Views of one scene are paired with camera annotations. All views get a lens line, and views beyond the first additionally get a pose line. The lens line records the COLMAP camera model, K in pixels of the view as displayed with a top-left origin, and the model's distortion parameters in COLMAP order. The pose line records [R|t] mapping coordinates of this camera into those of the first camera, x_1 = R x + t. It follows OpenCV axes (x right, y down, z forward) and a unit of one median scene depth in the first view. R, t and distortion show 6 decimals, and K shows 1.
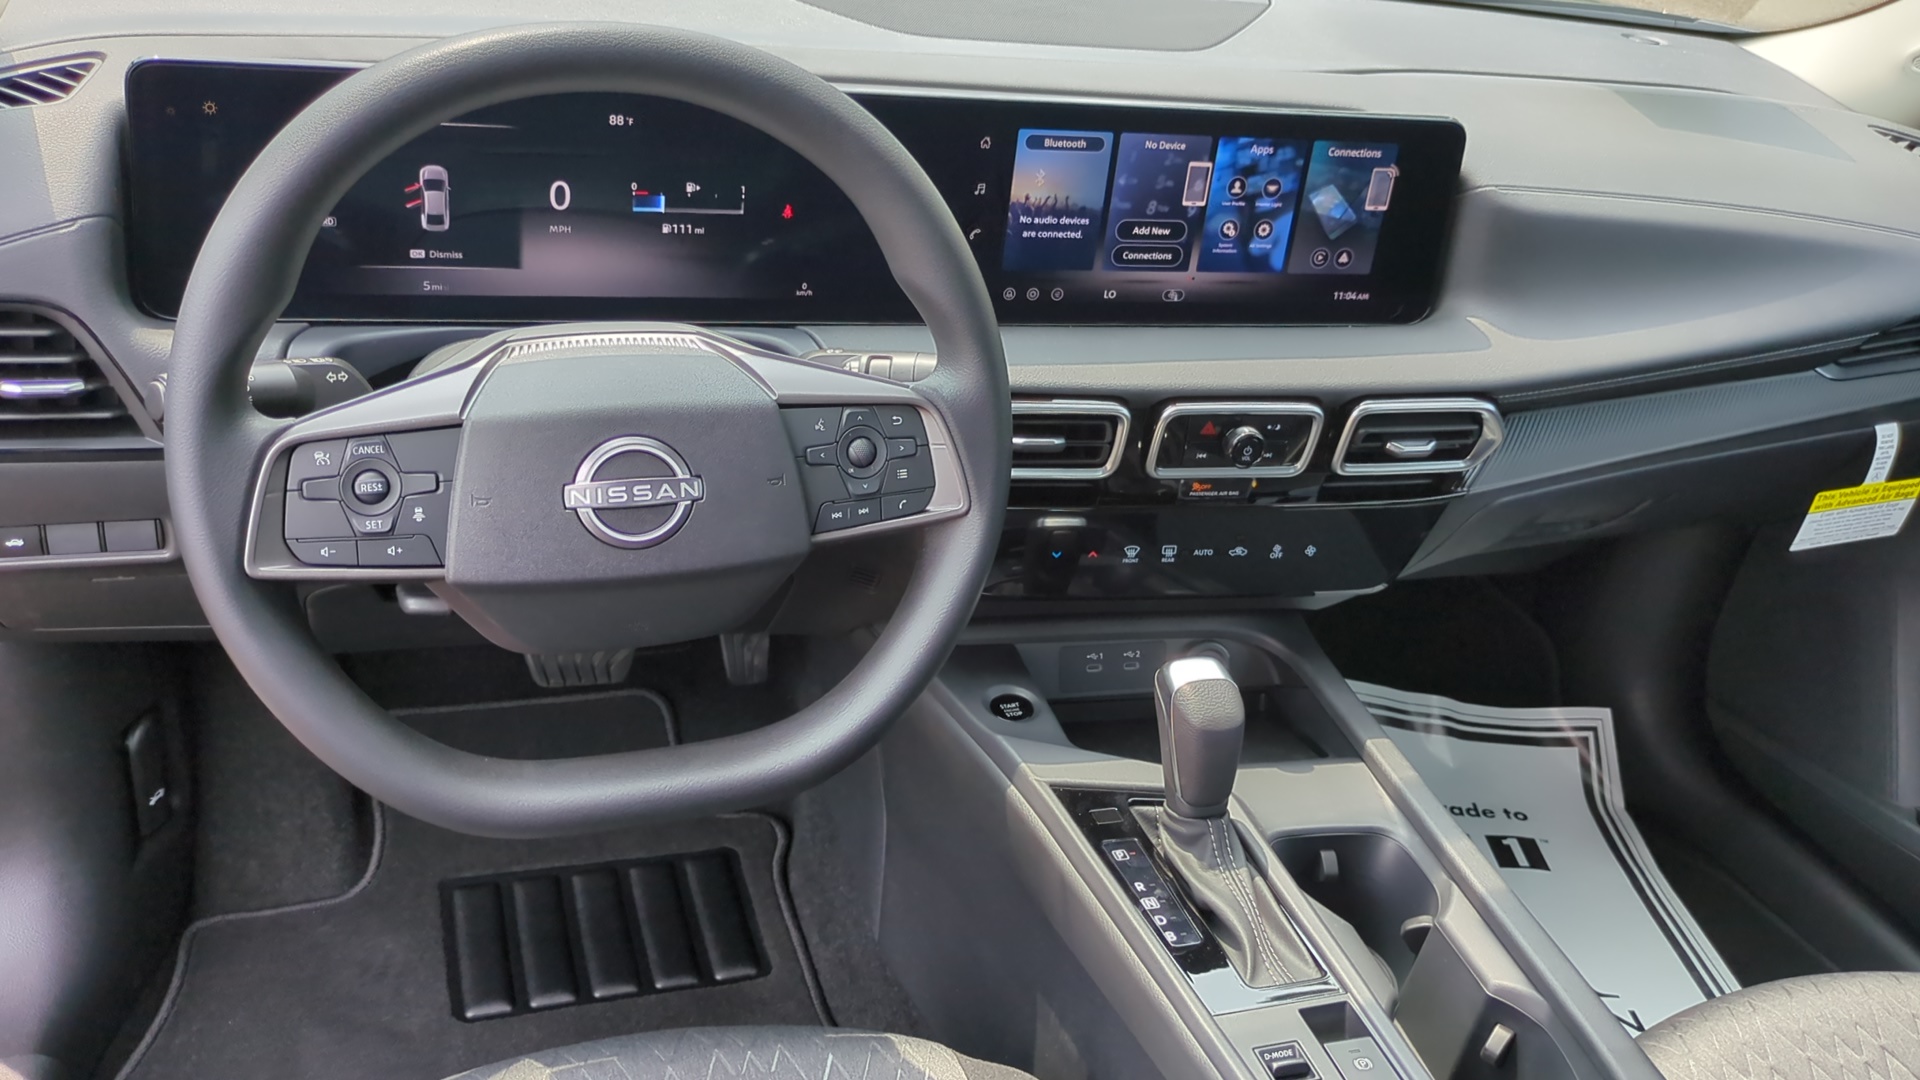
lens RADIAL K [[1551.6, 0, 960.0], [0, 1551.6, 540.0], [0, 0, 1]] dist [-0.000551, -0.003173]
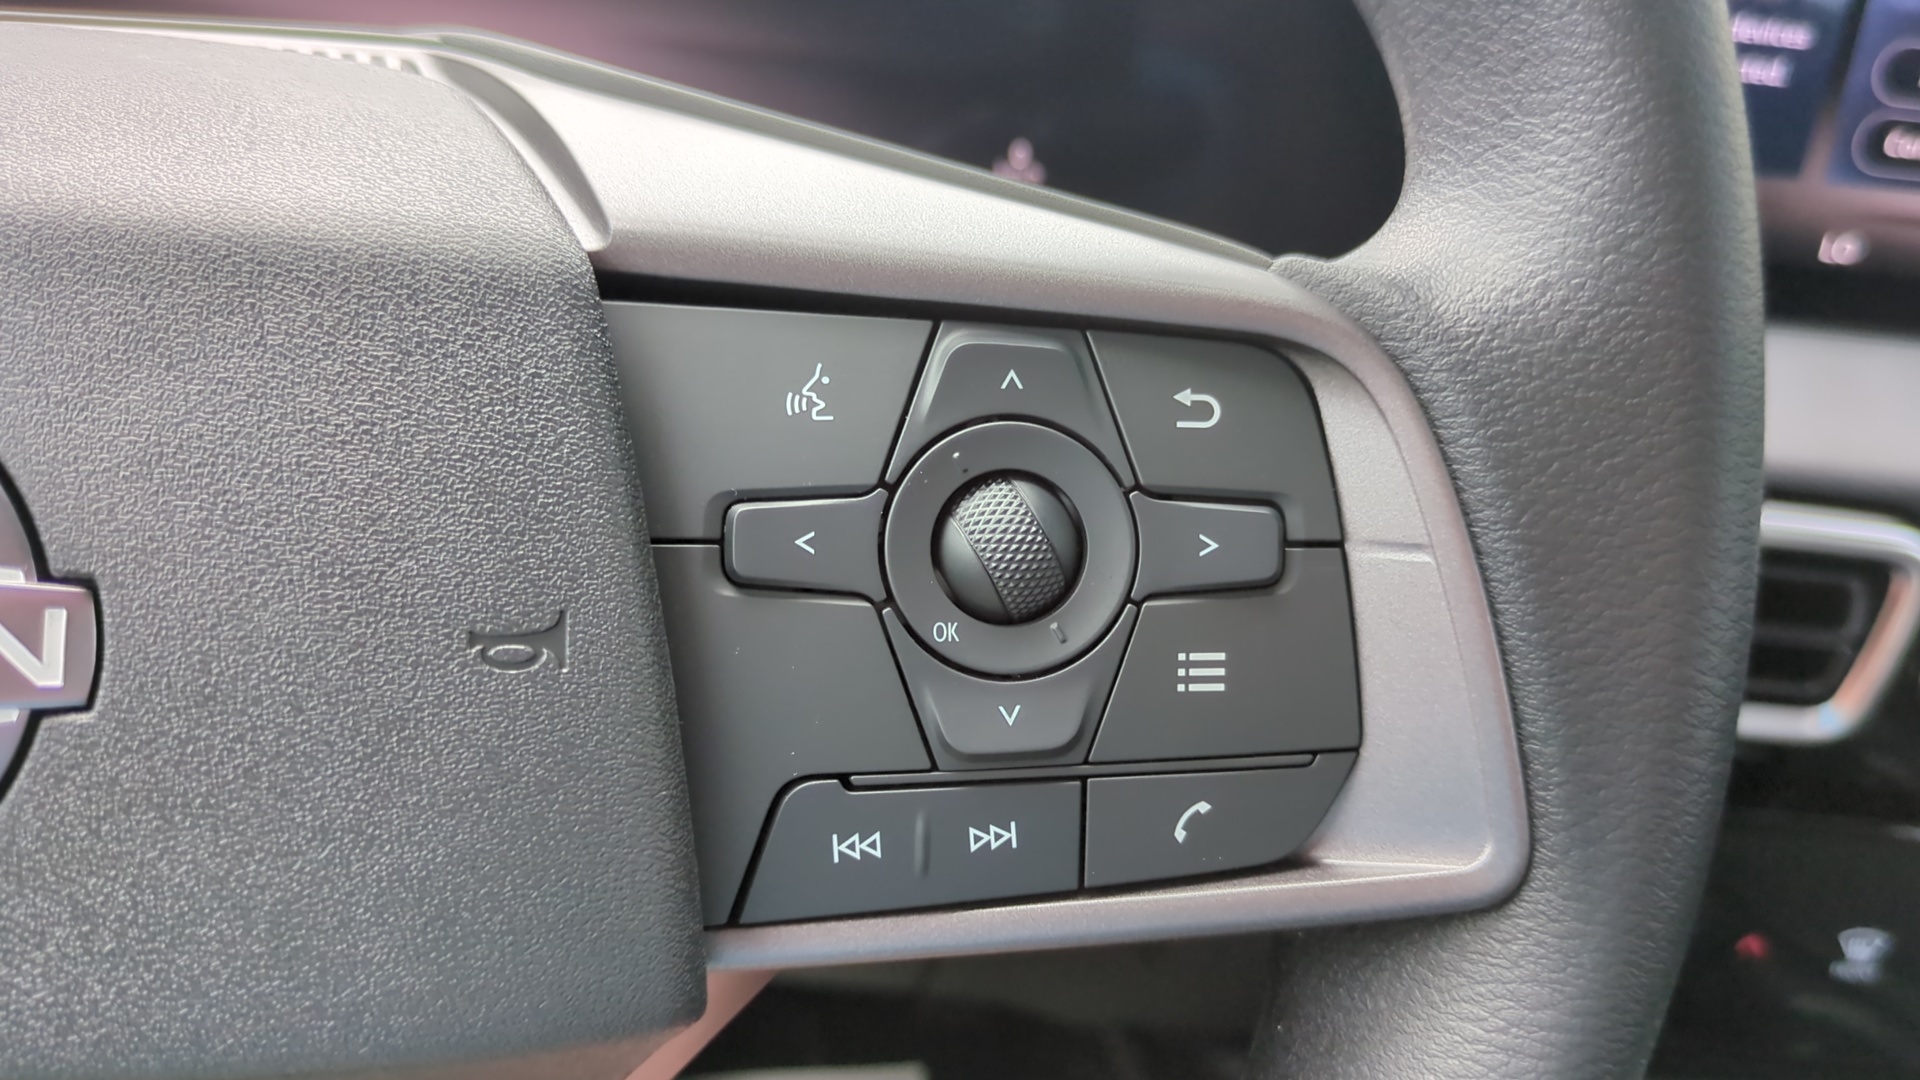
lens RADIAL K [[1551.6, 0, 960.0], [0, 1551.6, 540.0], [0, 0, 1]] dist [-0.000551, -0.003173]
pose [[0.969392, 0.072623, -0.234530, -0.021850], [-0.100863, 0.988718, -0.110742, -0.034345], [0.223842, 0.131008, 0.965780, 0.803032]]
